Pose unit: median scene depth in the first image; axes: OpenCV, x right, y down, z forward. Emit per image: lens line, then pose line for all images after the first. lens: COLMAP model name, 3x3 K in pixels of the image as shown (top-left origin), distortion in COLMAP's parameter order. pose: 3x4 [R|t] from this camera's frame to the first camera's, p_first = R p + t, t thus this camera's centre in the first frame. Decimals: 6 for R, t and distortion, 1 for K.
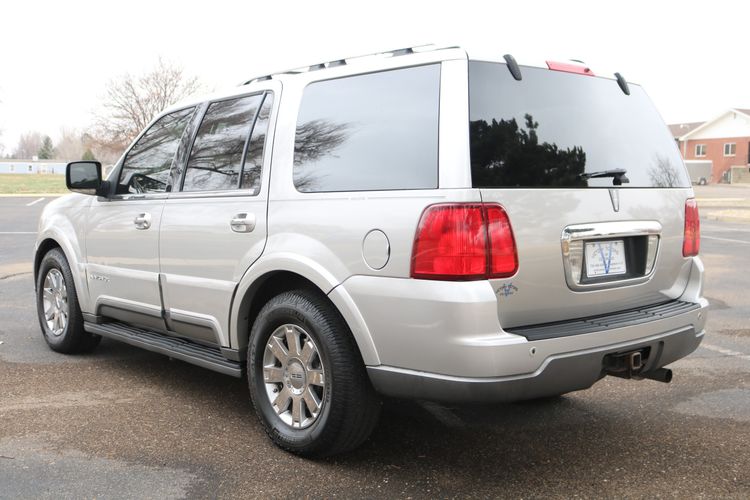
lens RADIAL K [[884.4, 0, 385.1], [0, 884.4, 252.0], [0, 0, 1]] dist [-0.035503, -0.025007]
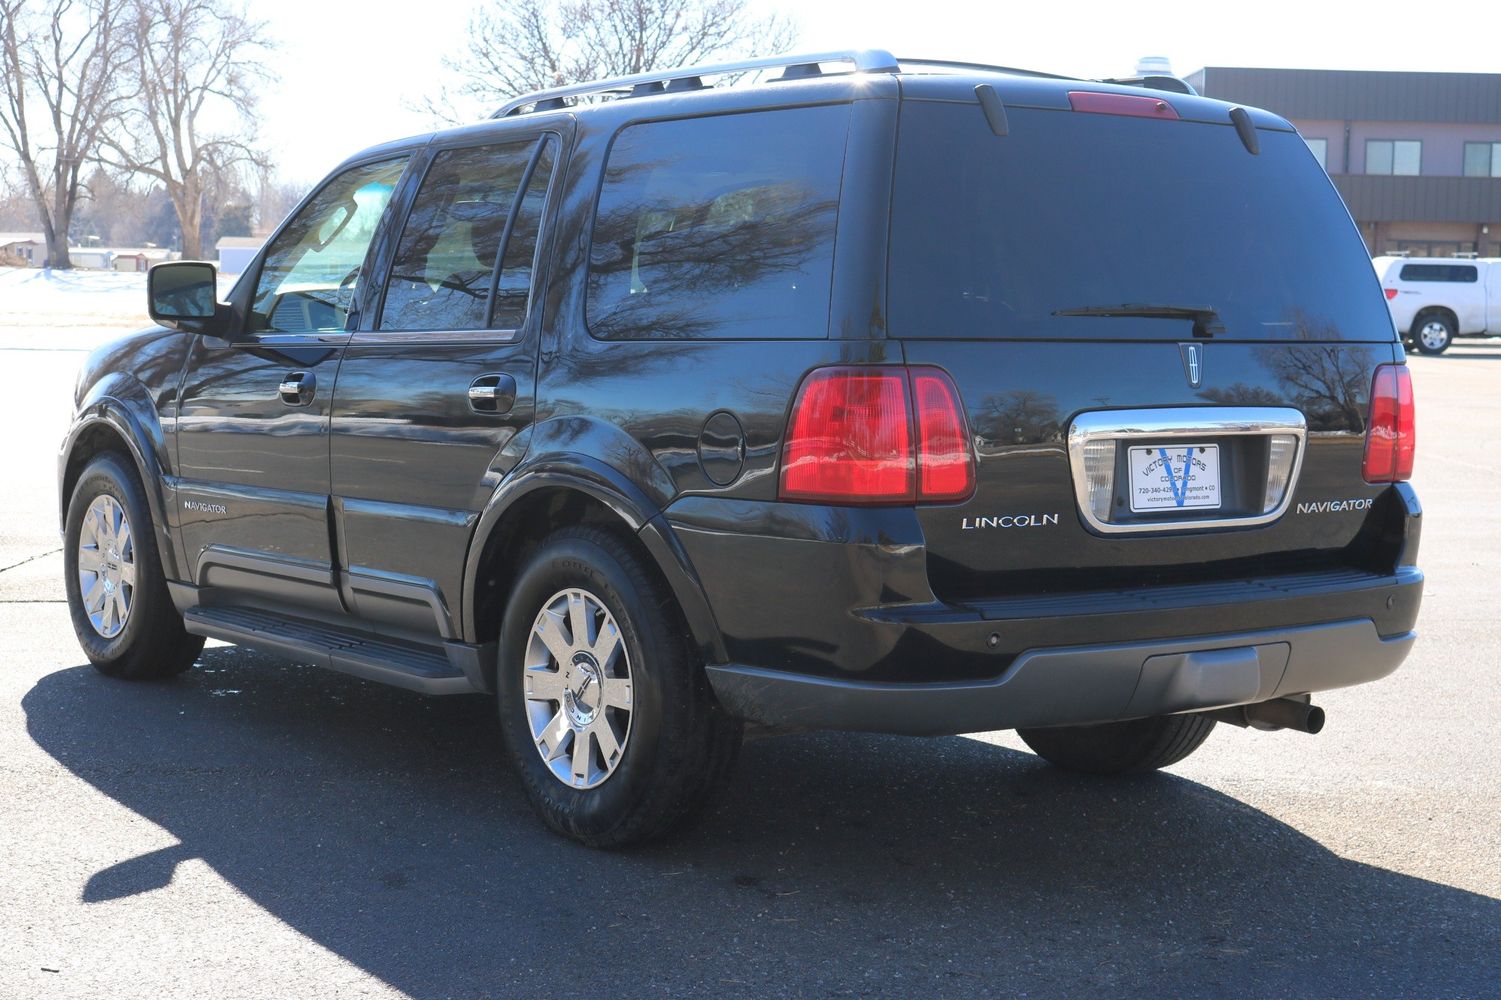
lens RADIAL K [[2549.7, 0, 739.1], [0, 2549.7, 502.8], [0, 0, 1]] dist [-0.022745, 0.080820]
pose [[0.995445, 0.025407, -0.091885, 0.126503], [-0.025390, 0.999677, 0.001353, 0.025357], [0.091890, 0.000986, 0.995769, -0.485664]]
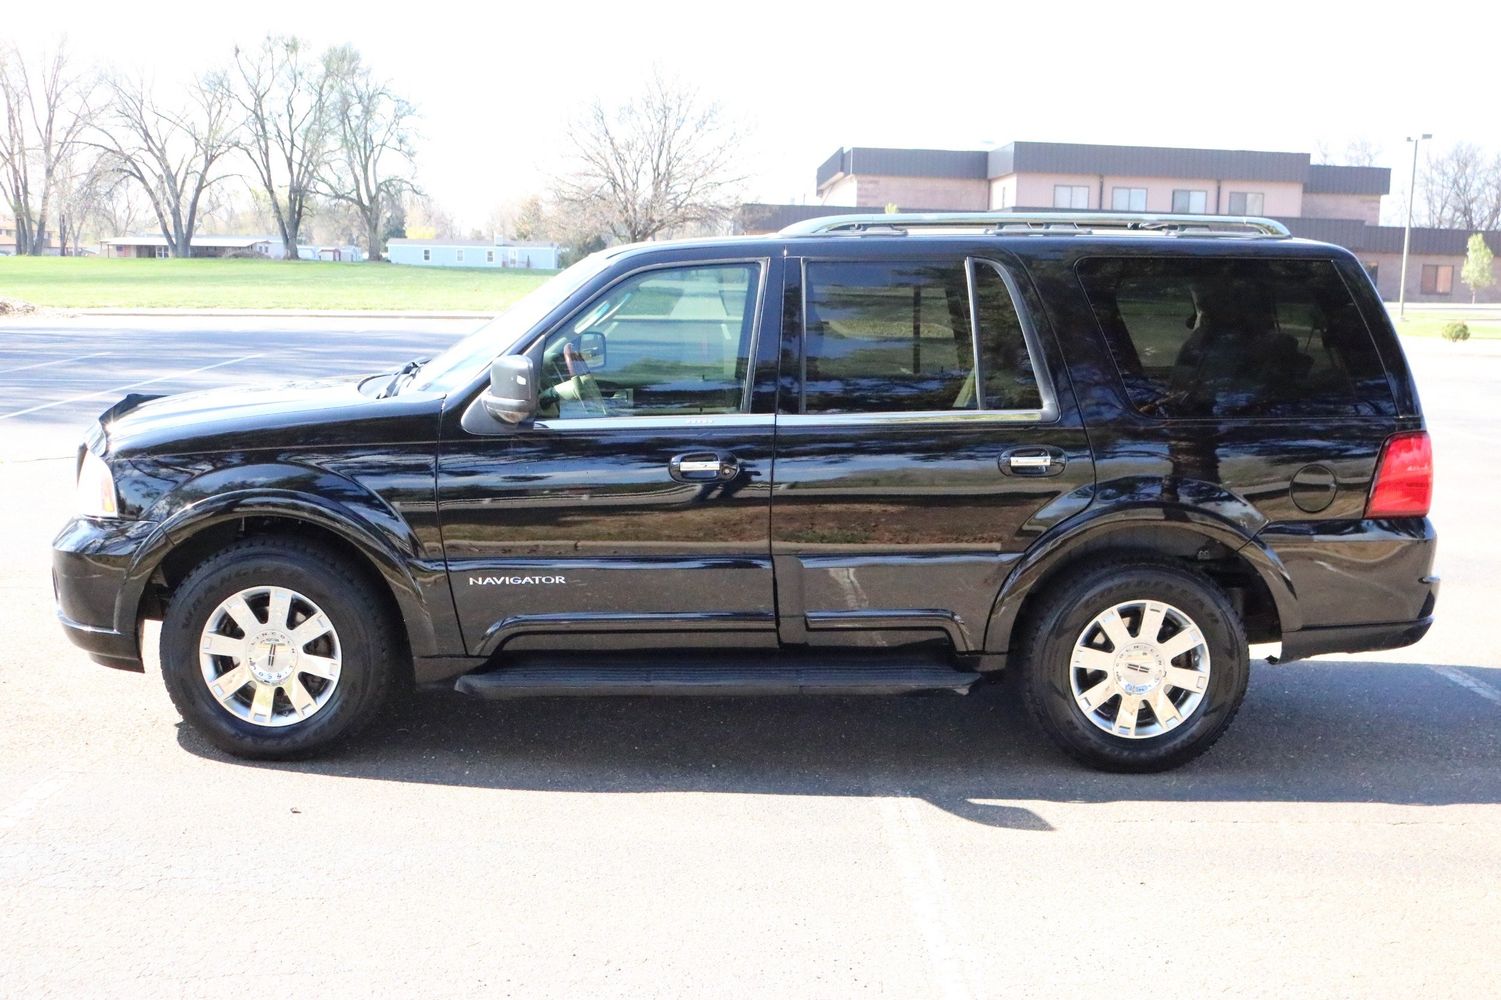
lens RADIAL K [[1770.0, 0, 770.6], [0, 1770.0, 504.1], [0, 0, 1]] dist [-0.035503, -0.025007]
pose [[0.997566, 0.030060, -0.062909, 0.219332], [-0.026750, 0.998246, 0.052805, 0.032036], [0.064386, -0.050994, 0.996621, -1.724535]]
